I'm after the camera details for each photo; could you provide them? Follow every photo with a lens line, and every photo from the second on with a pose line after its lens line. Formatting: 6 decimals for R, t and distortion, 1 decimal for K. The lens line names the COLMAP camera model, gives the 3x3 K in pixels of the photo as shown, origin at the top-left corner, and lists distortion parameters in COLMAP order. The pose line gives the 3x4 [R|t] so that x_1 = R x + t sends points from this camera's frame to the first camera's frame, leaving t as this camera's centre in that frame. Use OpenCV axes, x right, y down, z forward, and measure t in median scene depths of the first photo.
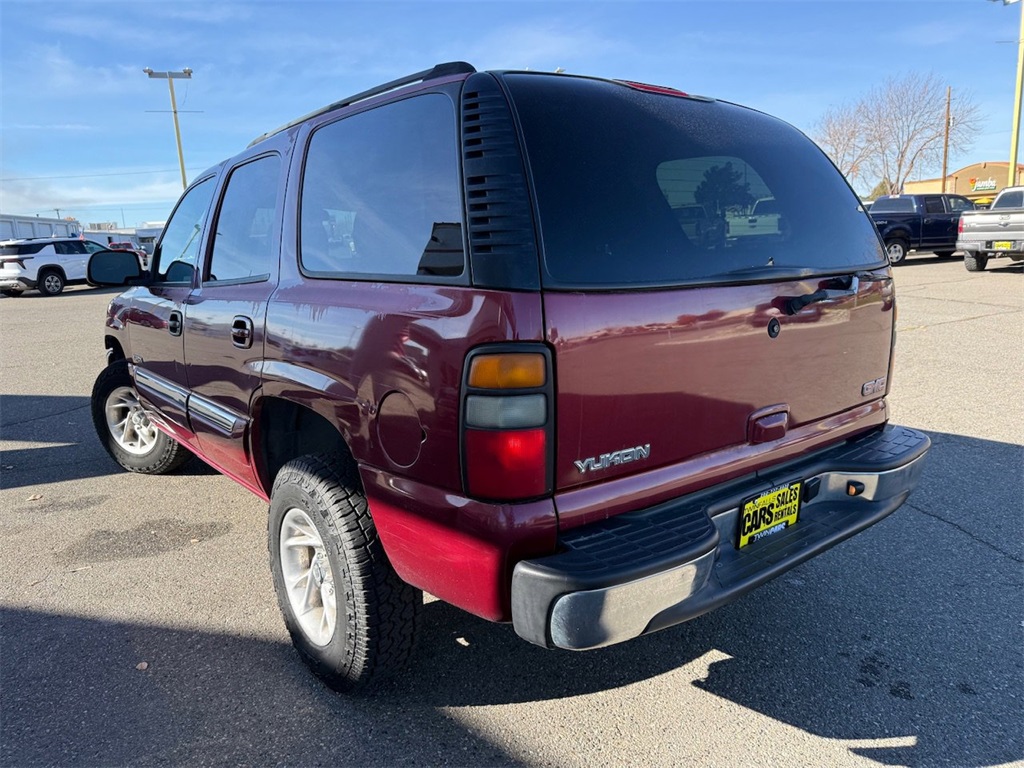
lens RADIAL K [[725.4, 0, 496.8], [0, 725.4, 386.3], [0, 0, 1]] dist [0.008880, 0.002692]
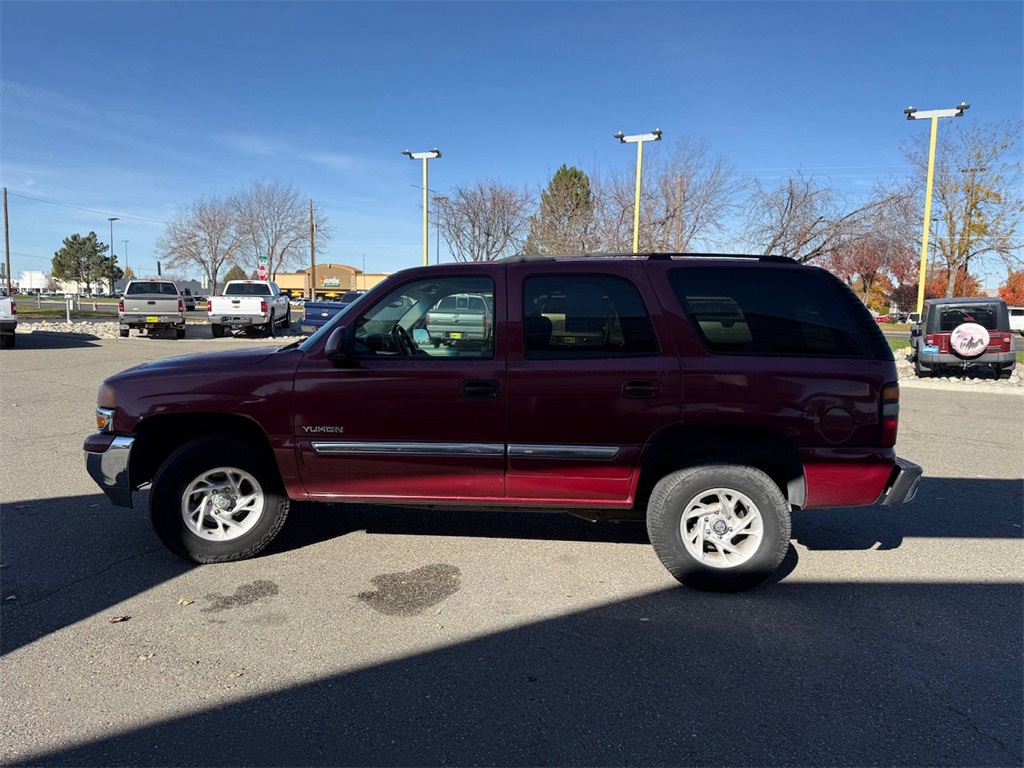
lens RADIAL K [[705.9, 0, 516.0], [0, 705.9, 384.5], [0, 0, 1]] dist [0.131336, -0.186854]
pose [[0.660480, -0.019130, 0.750600, -0.257809], [0.099577, 0.993077, -0.062312, -0.002636], [-0.744211, 0.115898, 0.657812, 0.029484]]
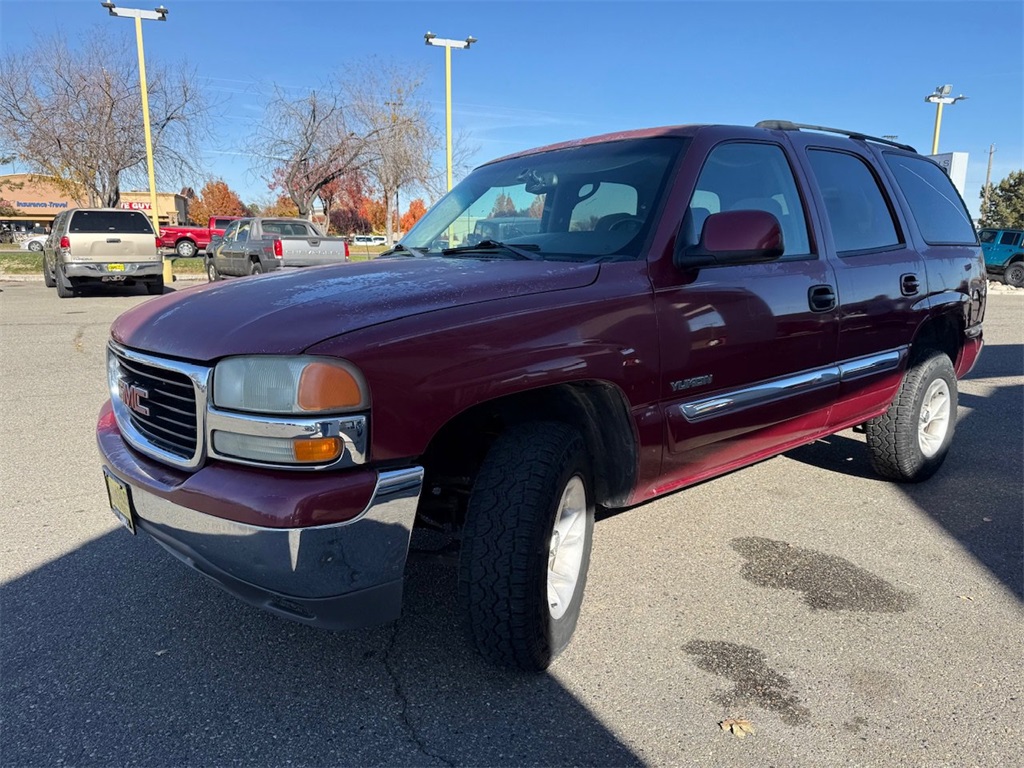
lens RADIAL K [[715.7, 0, 511.9], [0, 715.7, 391.0], [0, 0, 1]] dist [0.001948, -0.008075]
pose [[-0.041498, -0.159017, 0.986403, -0.265062], [0.198671, 0.966227, 0.164122, -0.039434], [-0.979187, 0.202780, -0.008505, 0.279858]]
